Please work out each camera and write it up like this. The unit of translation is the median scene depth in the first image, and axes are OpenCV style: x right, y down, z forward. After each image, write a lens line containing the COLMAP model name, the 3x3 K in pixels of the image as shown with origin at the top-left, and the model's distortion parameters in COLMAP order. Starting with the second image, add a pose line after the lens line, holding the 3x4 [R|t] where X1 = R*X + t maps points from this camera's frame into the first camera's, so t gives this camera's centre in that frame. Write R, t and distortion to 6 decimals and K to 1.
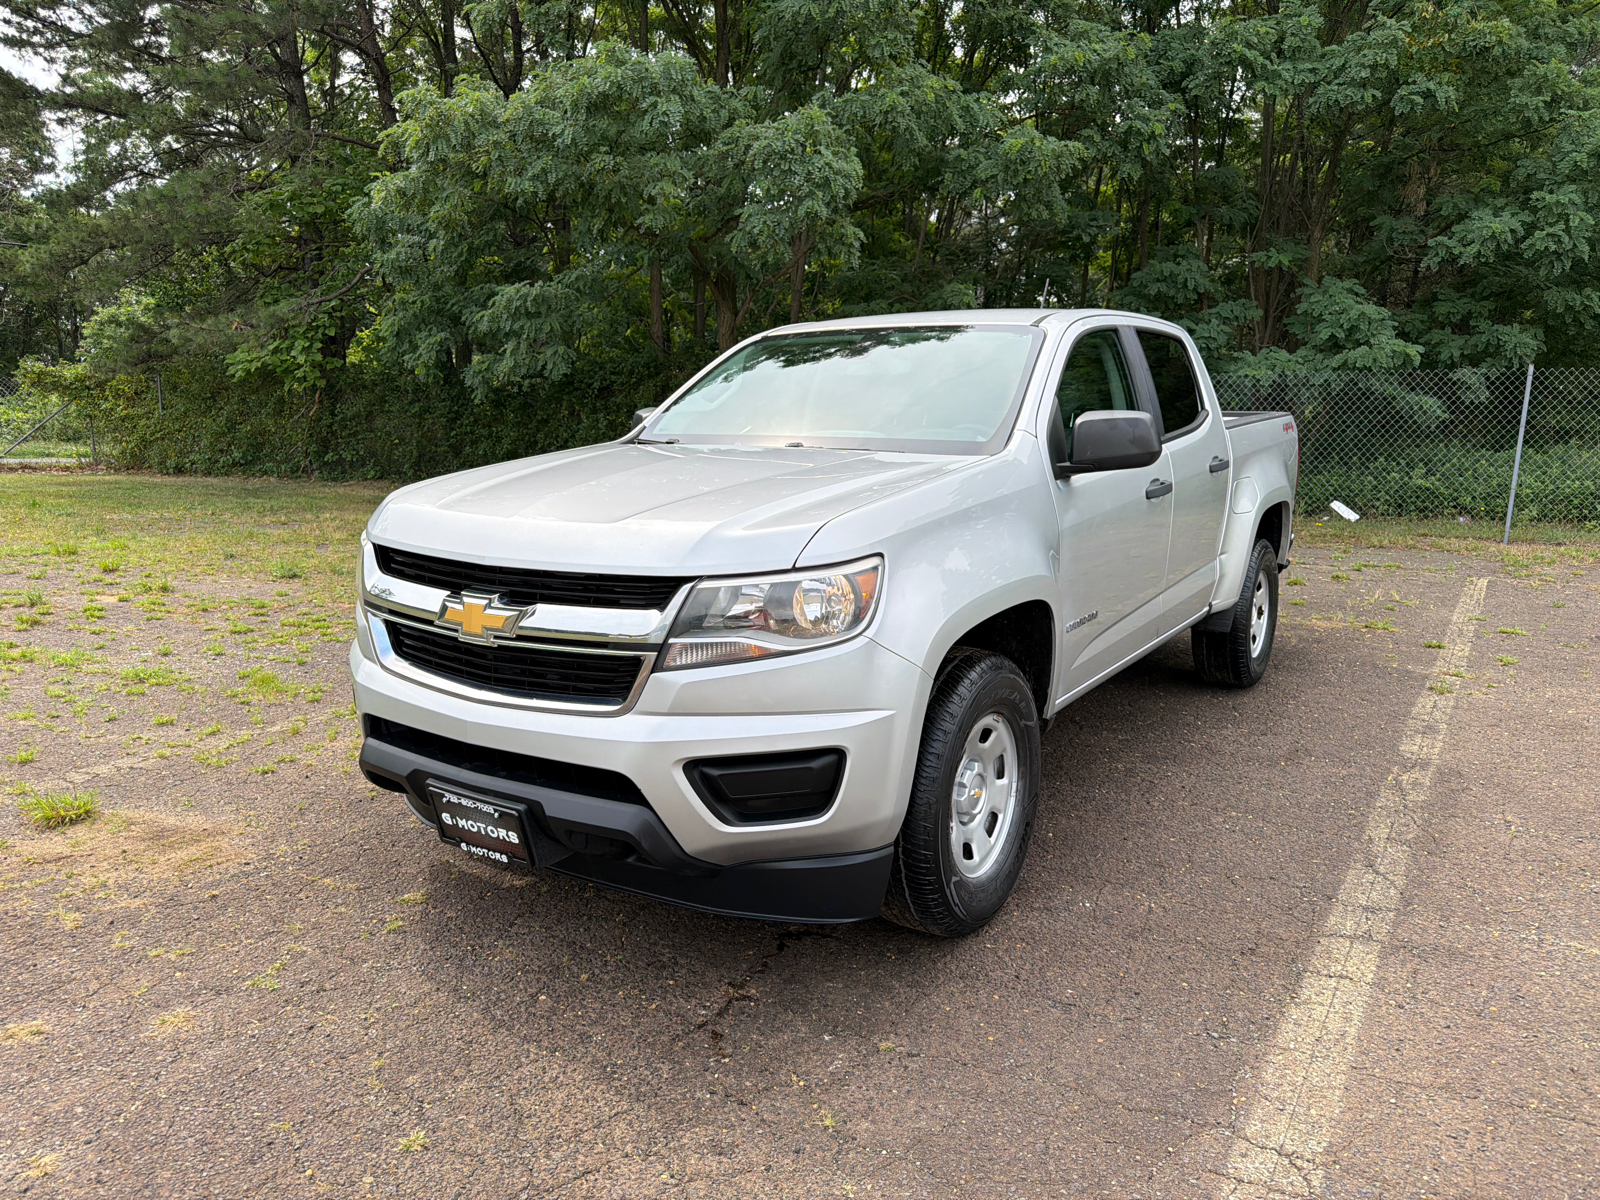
lens RADIAL K [[1157.0, 0, 803.5], [0, 1157.0, 596.0], [0, 0, 1]] dist [0.004121, -0.015814]
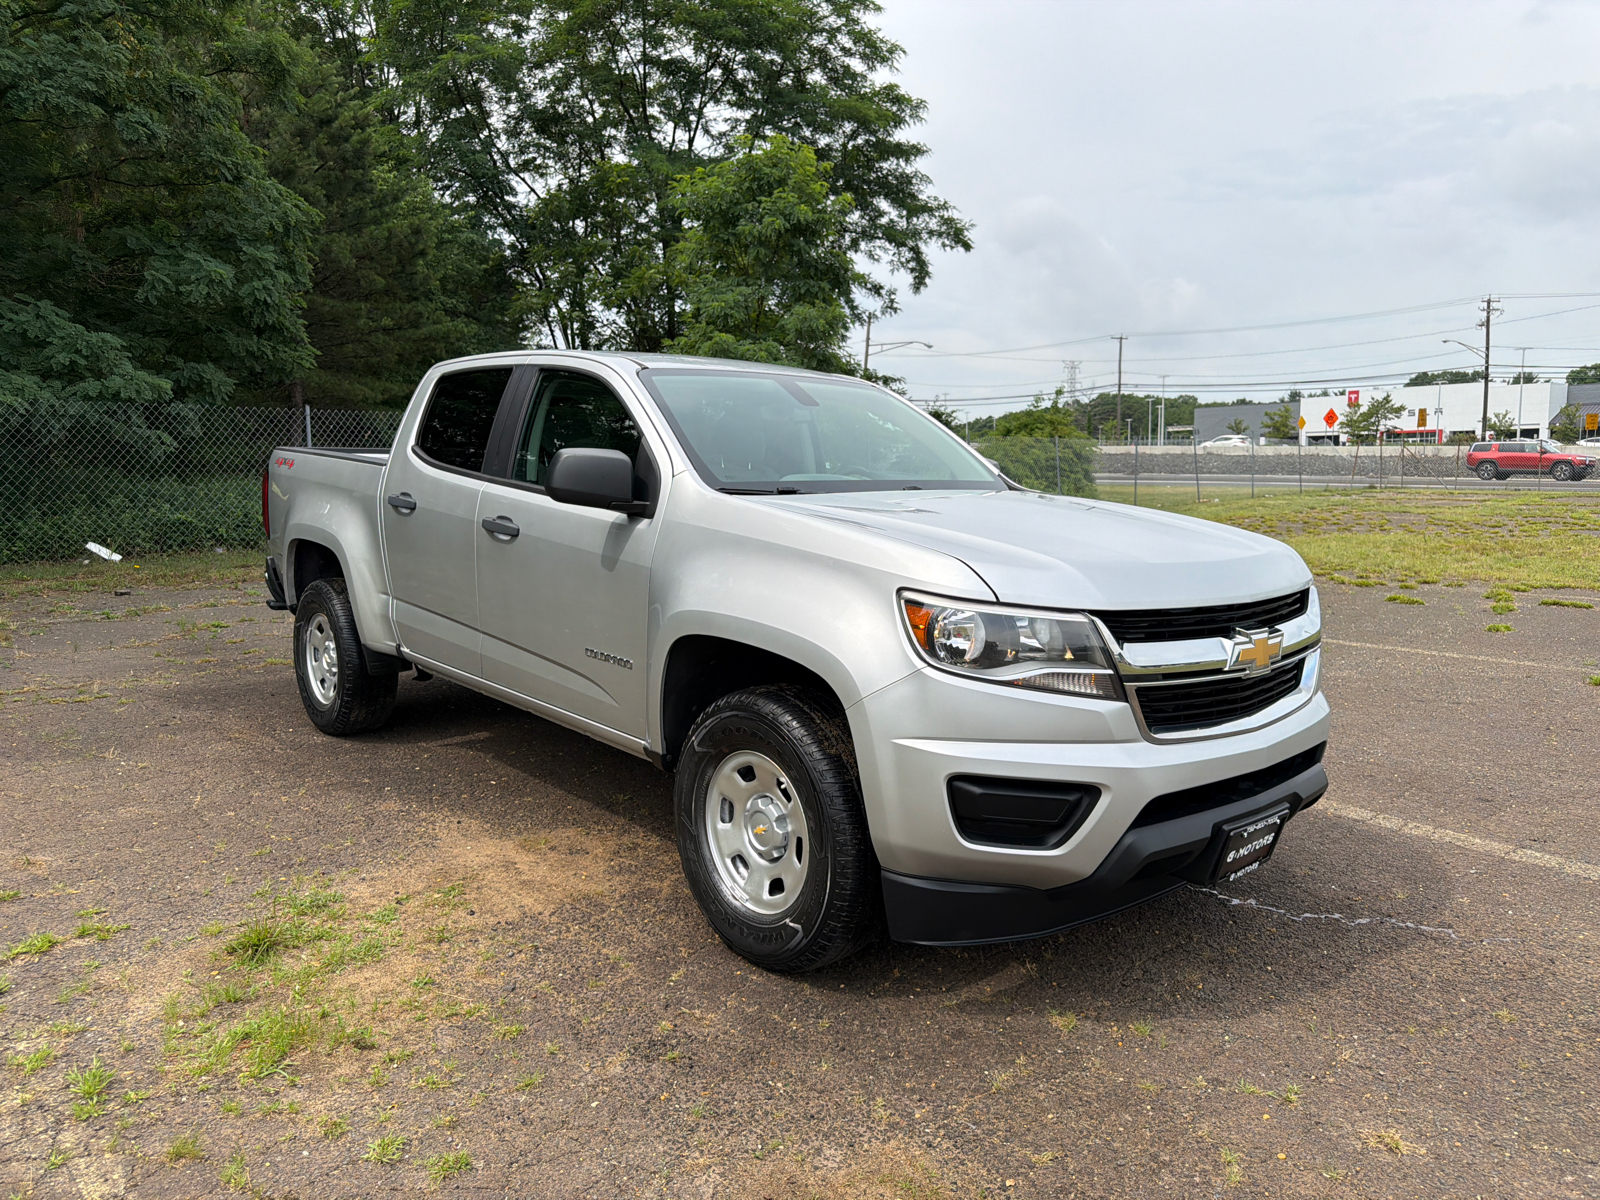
lens RADIAL K [[1157.0, 0, 804.4], [0, 1157.0, 593.2], [0, 0, 1]] dist [0.004121, -0.015814]
pose [[0.260953, -0.115177, 0.958456, -0.475605], [0.142069, 0.986628, 0.079882, -0.060760], [-0.954840, 0.115322, 0.273827, 0.367270]]
